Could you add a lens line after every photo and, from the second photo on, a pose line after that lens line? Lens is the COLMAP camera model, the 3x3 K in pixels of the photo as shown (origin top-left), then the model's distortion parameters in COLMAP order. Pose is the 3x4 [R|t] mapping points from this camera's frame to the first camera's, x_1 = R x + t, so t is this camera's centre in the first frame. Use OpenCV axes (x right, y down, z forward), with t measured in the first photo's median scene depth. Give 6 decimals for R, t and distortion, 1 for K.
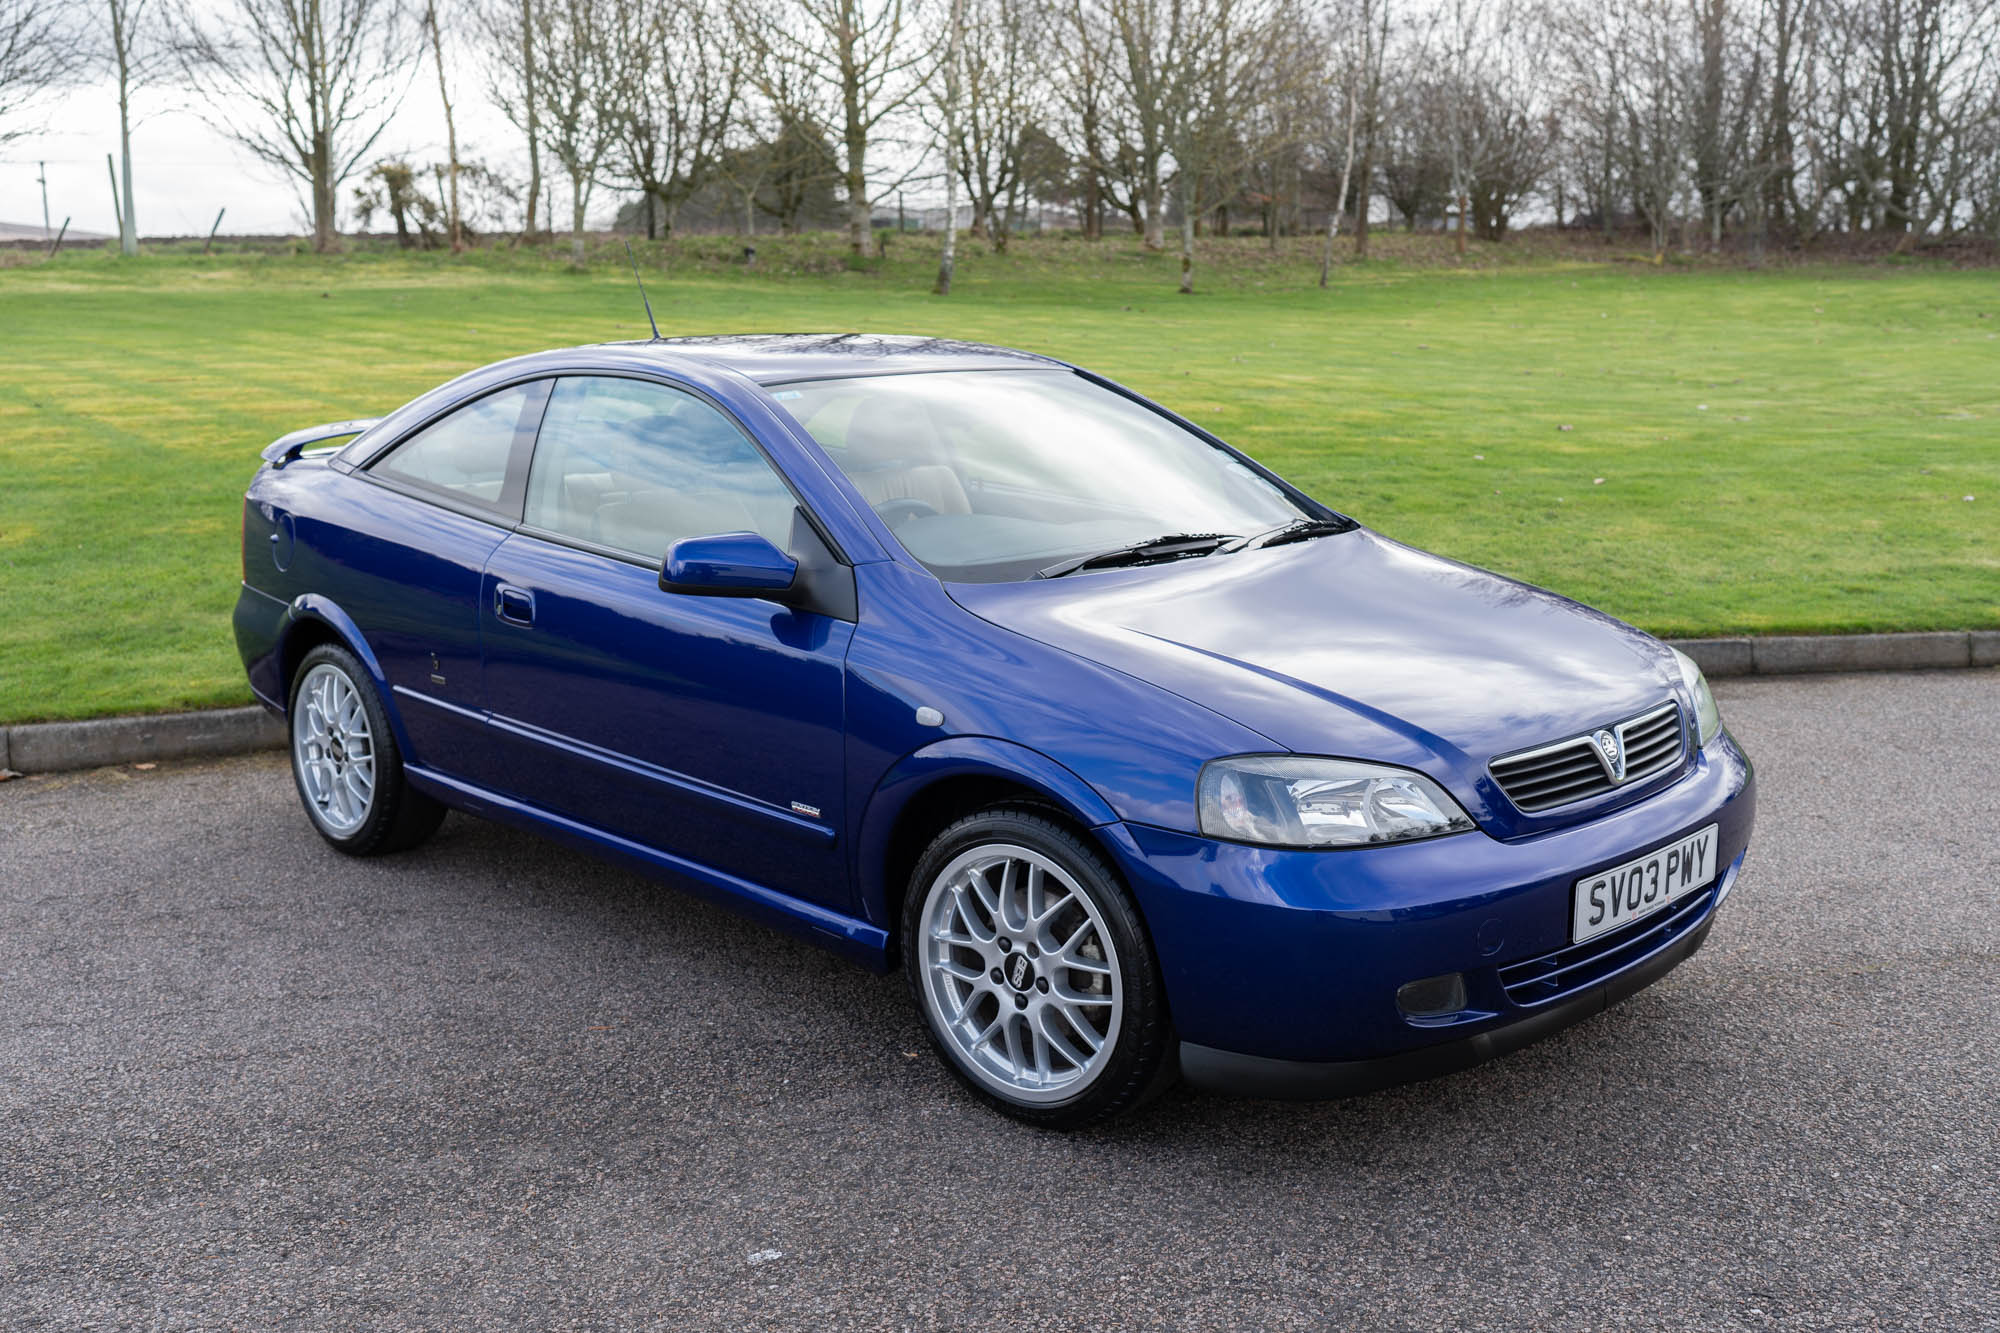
lens RADIAL K [[1980.7, 0, 1005.3], [0, 1980.7, 663.2], [0, 0, 1]] dist [-0.006992, 0.025919]
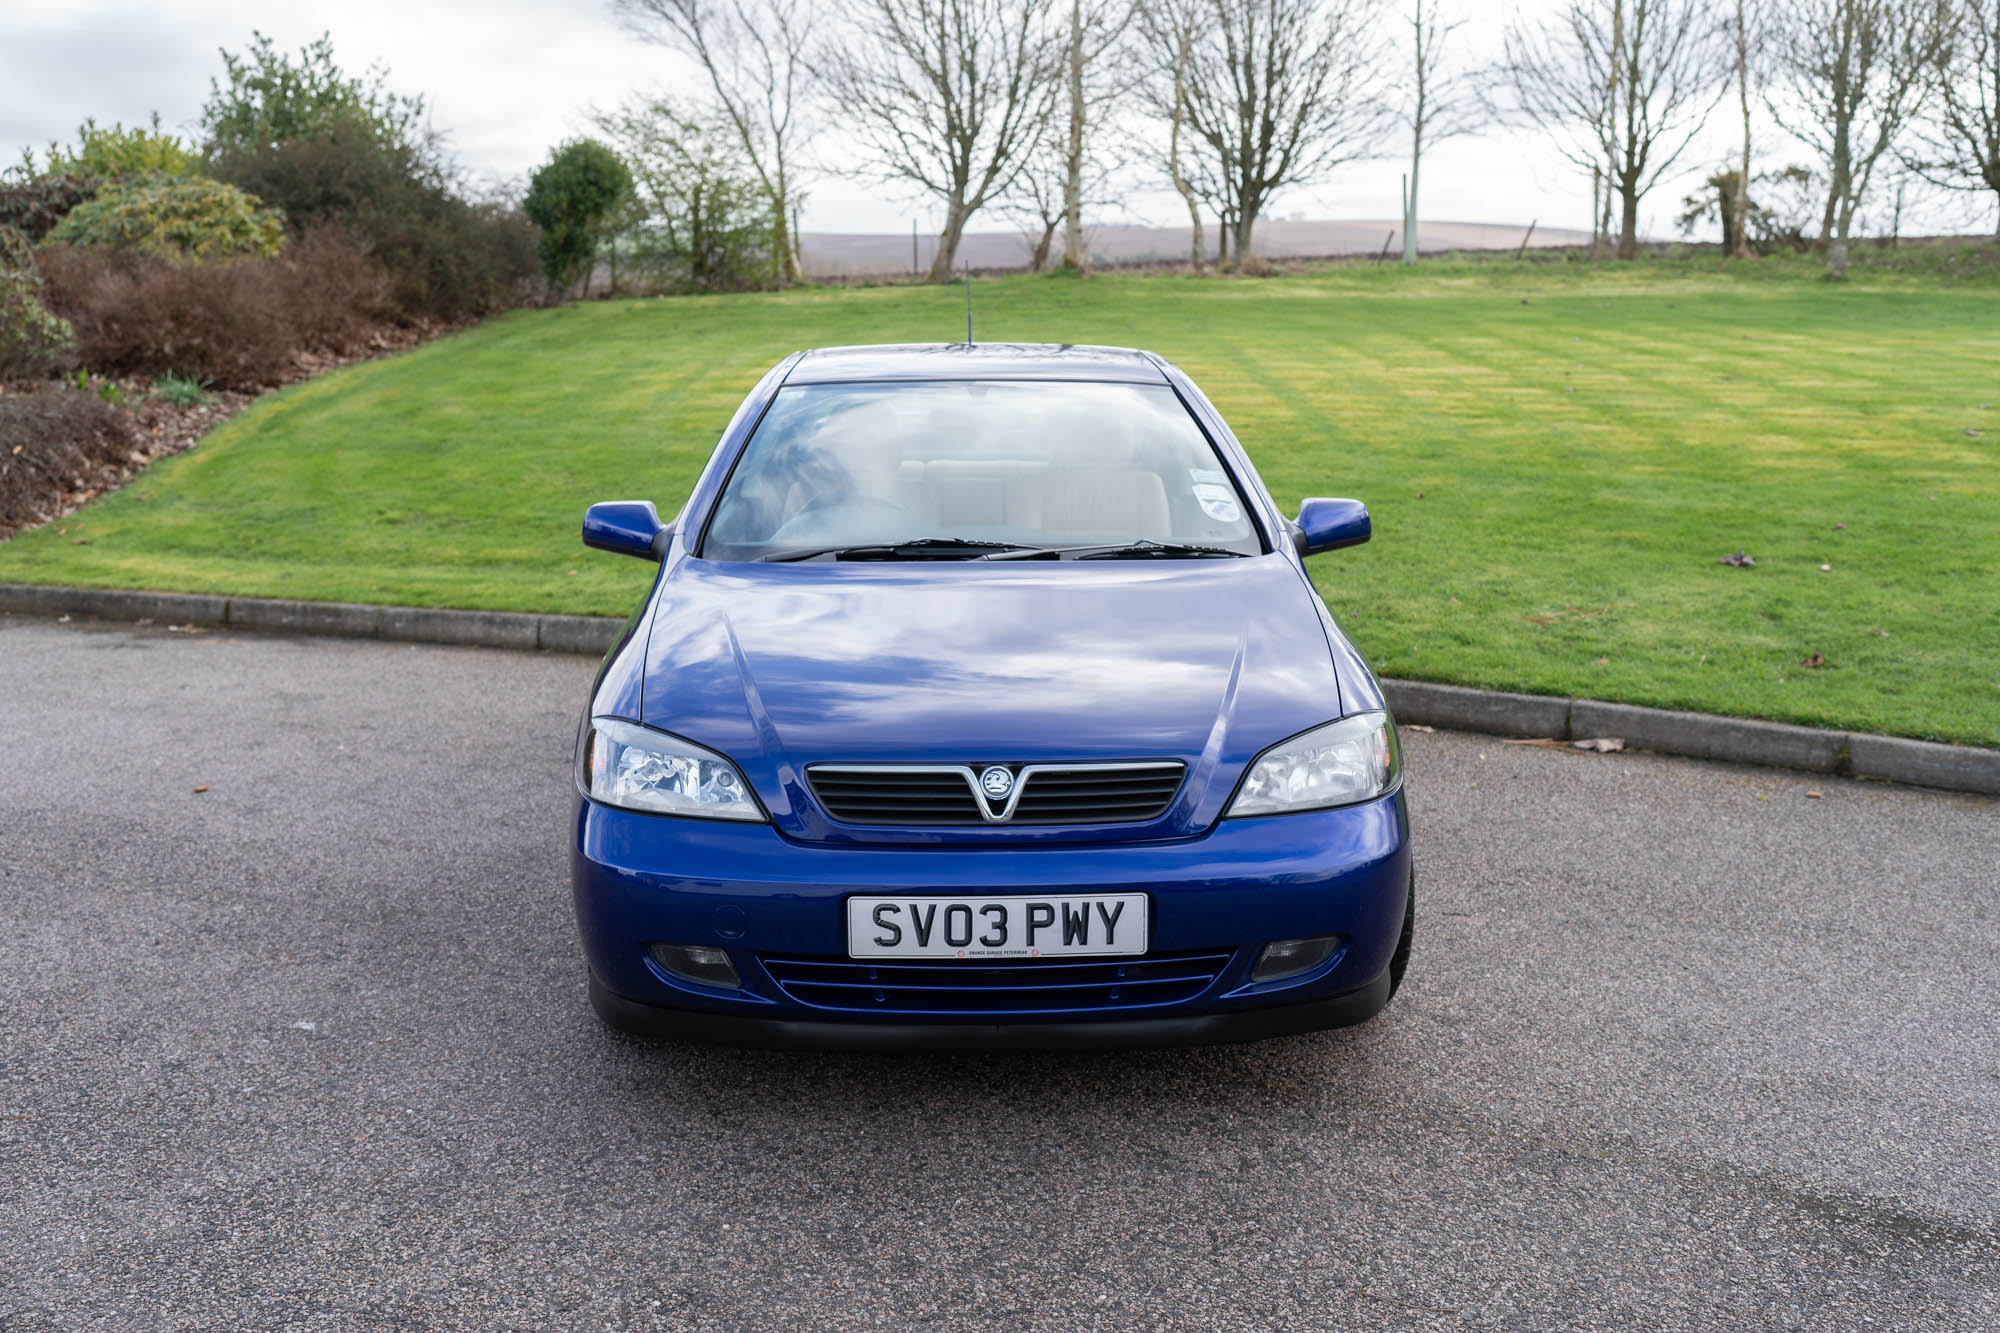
lens RADIAL K [[1943.9, 0, 999.1], [0, 1943.9, 669.4], [0, 0, 1]] dist [-0.002533, 0.013178]
pose [[0.728887, 0.135620, -0.671067, 0.145622], [-0.132663, 0.989584, 0.055897, -0.010373], [0.671658, 0.048283, 0.739286, 0.044762]]
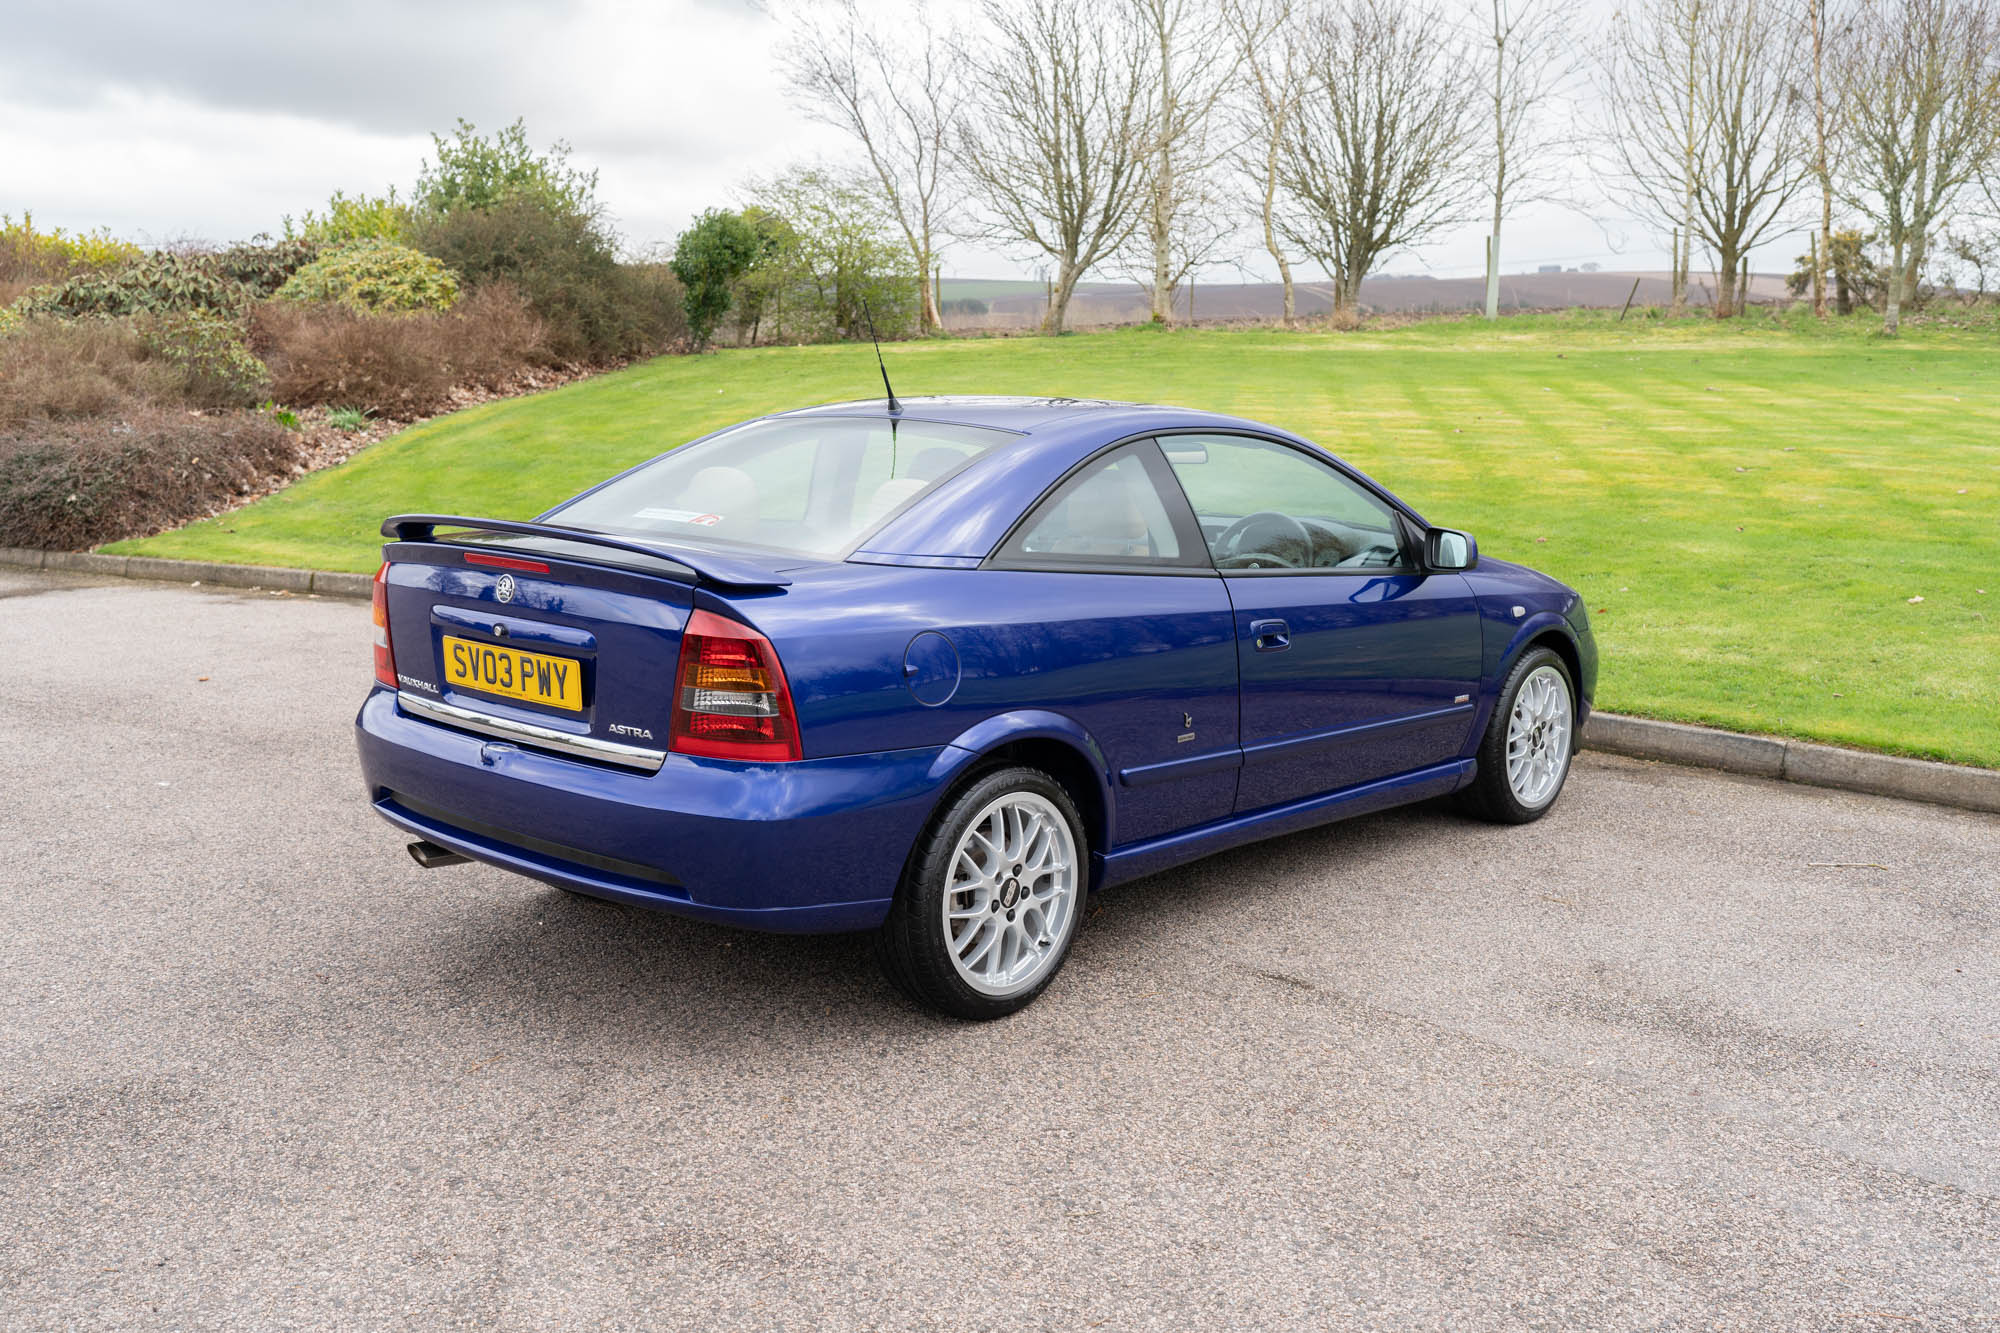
lens RADIAL K [[1940.0, 0, 1000.0], [0, 1940.0, 666.5], [0, 0, 1]] dist [0.000582, 0.004389]
pose [[0.622372, 0.138965, -0.770287, 0.287162], [-0.157273, 0.986245, 0.050852, -0.012056], [0.766758, 0.089496, 0.635667, 0.044220]]
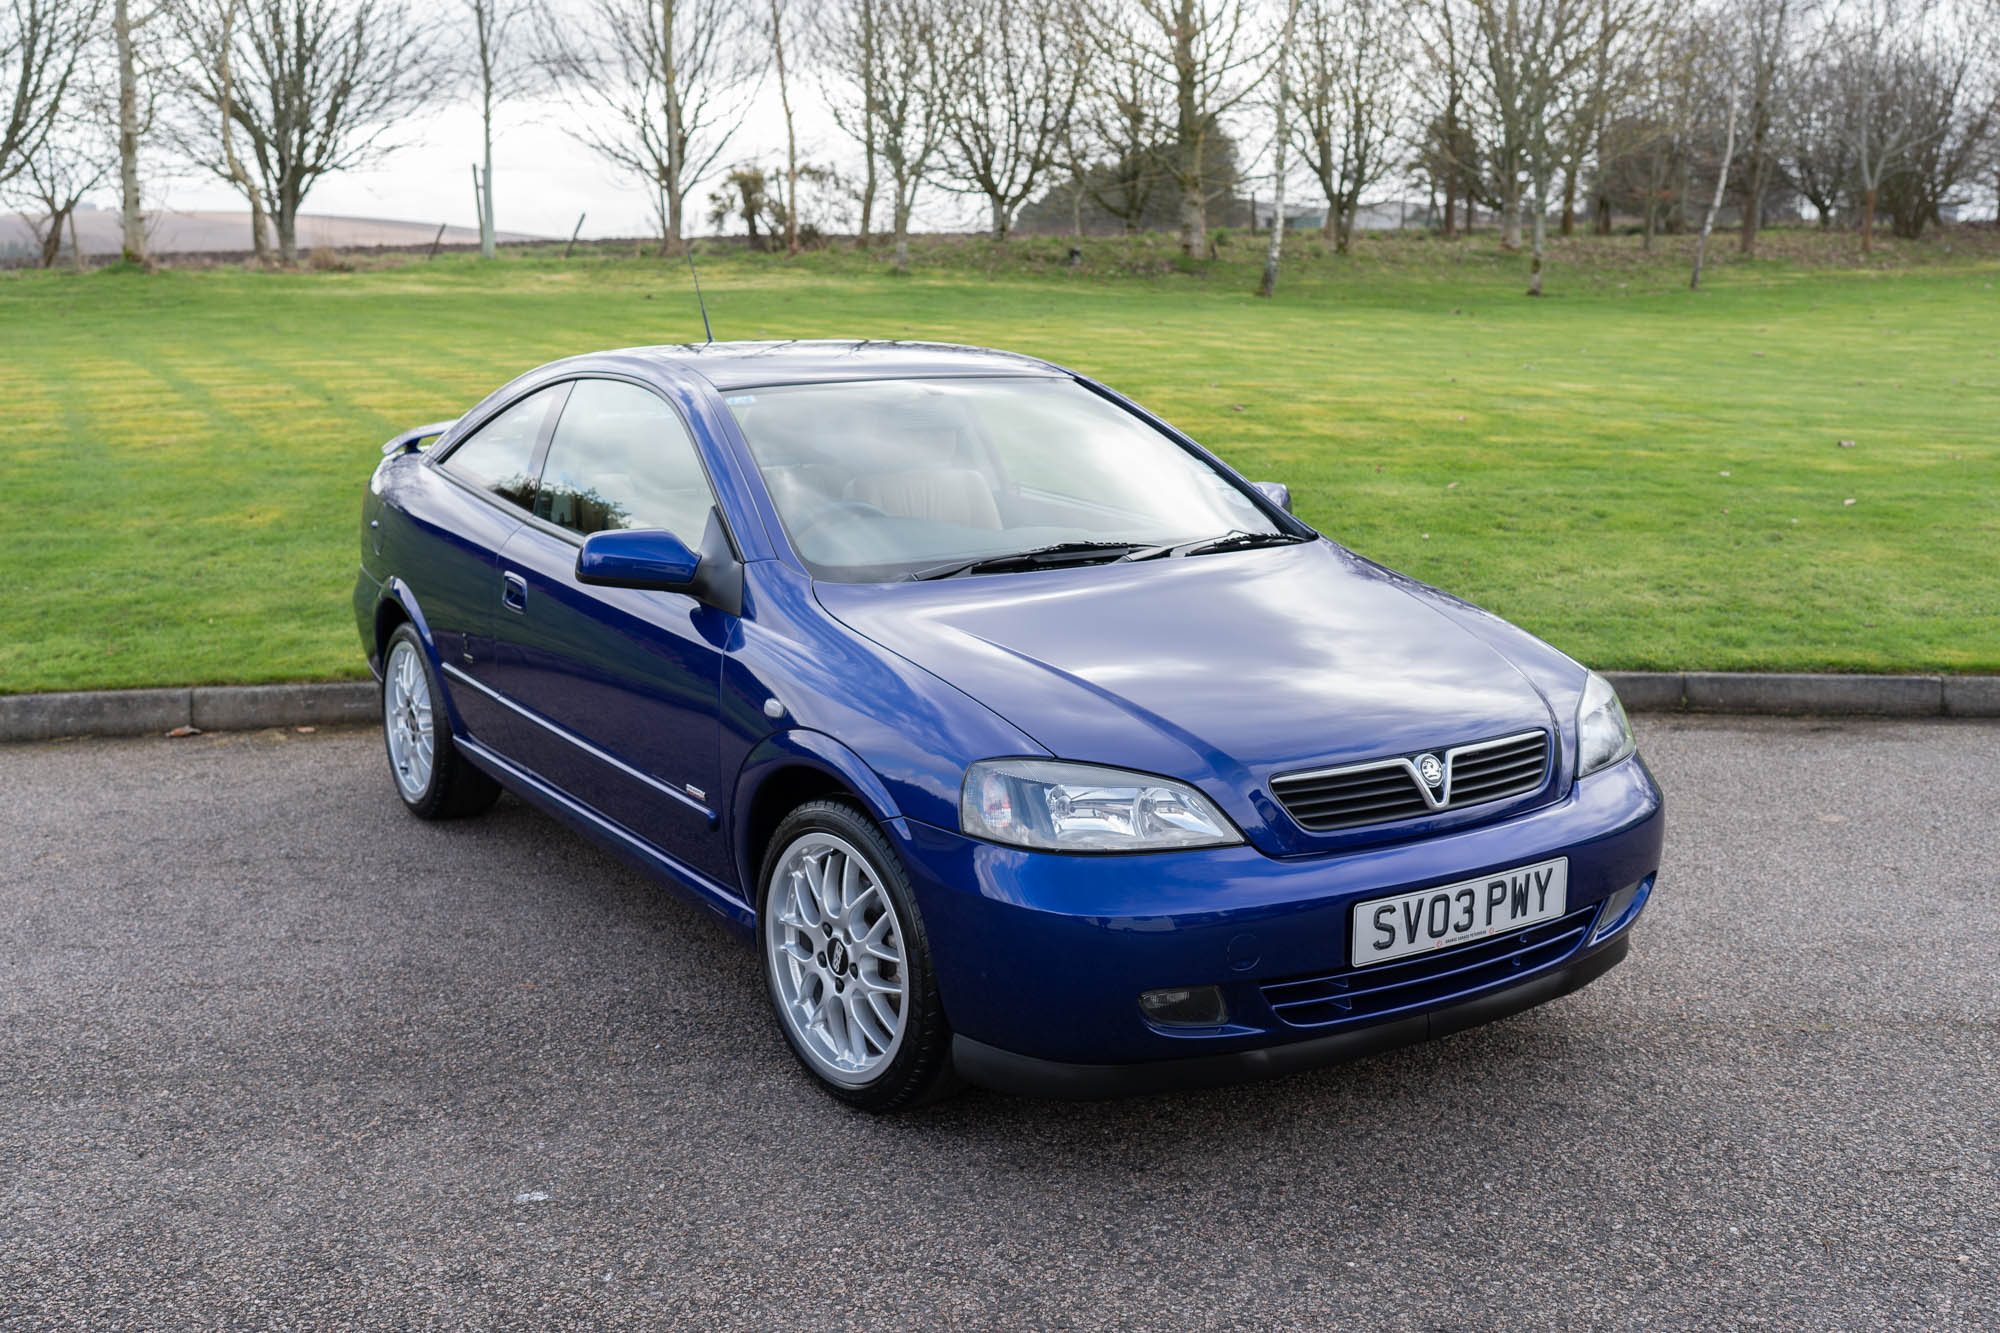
lens RADIAL K [[2010.0, 0, 961.5], [0, 2010.0, 674.8], [0, 0, 1]] dist [-0.002377, 0.012960]
pose [[0.976044, 0.042116, -0.213458, 0.044625], [-0.041497, 0.999111, 0.007384, -0.000457], [0.213579, 0.001651, 0.976924, -0.003069]]
